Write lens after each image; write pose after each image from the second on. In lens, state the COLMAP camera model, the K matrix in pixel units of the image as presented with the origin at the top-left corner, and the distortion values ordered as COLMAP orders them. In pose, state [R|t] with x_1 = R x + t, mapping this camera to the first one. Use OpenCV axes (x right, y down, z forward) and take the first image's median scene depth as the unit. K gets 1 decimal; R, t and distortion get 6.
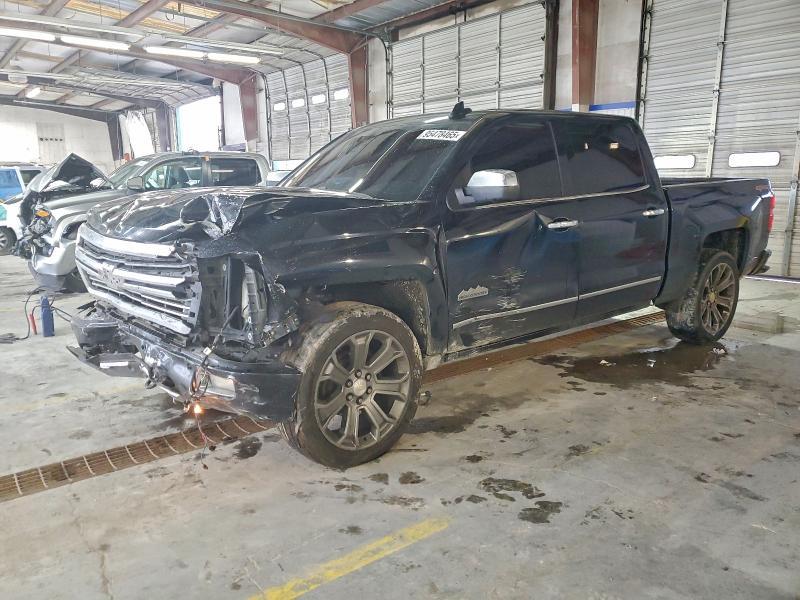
lens RADIAL K [[636.8, 0, 400.0], [0, 636.8, 300.0], [0, 0, 1]] dist [-0.001799, -0.003786]
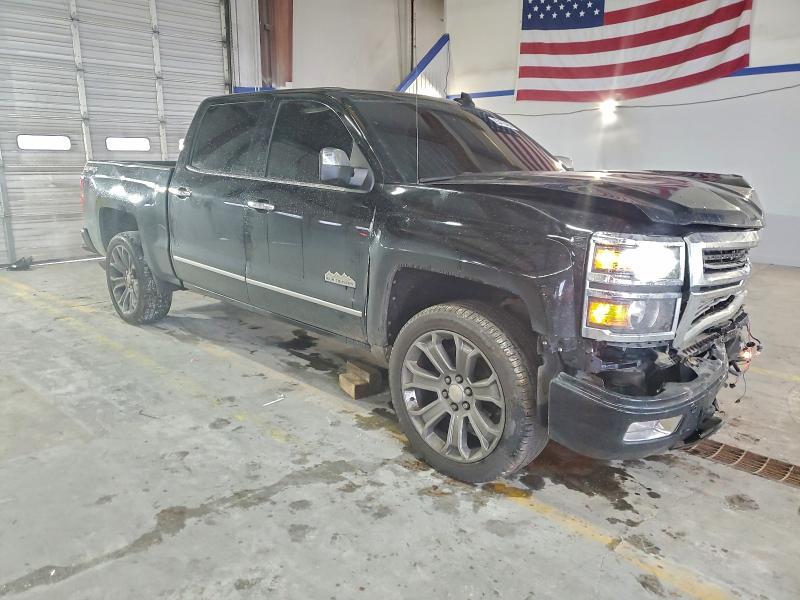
lens RADIAL K [[614.5, 0, 400.0], [0, 614.5, 300.0], [0, 0, 1]] dist [-0.010854, -0.005113]
pose [[-0.109991, -0.207417, 0.972049, -0.869009], [0.178987, 0.957862, 0.224643, -0.194677], [-0.977684, 0.198692, -0.068231, 1.097481]]
